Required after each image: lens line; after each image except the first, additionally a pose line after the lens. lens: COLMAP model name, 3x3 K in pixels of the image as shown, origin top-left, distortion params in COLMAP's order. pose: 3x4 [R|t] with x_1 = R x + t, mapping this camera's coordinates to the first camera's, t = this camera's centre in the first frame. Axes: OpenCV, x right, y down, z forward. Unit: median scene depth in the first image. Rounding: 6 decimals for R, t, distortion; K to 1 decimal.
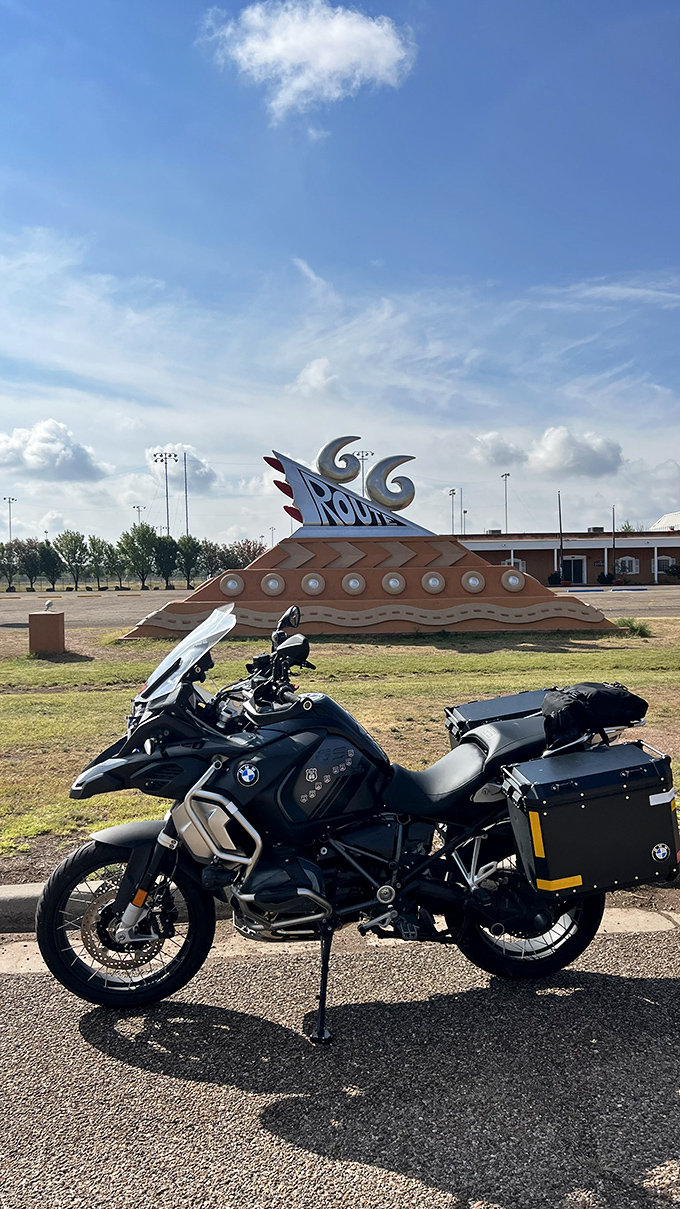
lens RADIAL K [[933.8, 0, 341.6], [0, 933.8, 600.4], [0, 0, 1]] dist [-0.013479, -0.018411]
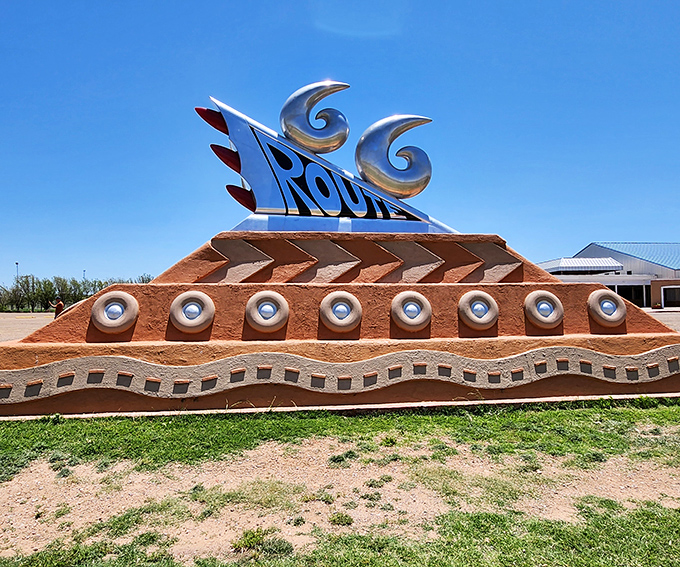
lens RADIAL K [[542.4, 0, 334.1], [0, 542.4, 279.3], [0, 0, 1]] dist [-0.064094, 0.003028]
pose [[0.999073, 0.008438, 0.042209, -0.005055], [-0.005459, 0.997519, -0.070183, -0.013627], [-0.042697, 0.069887, 0.996641, 0.644837]]
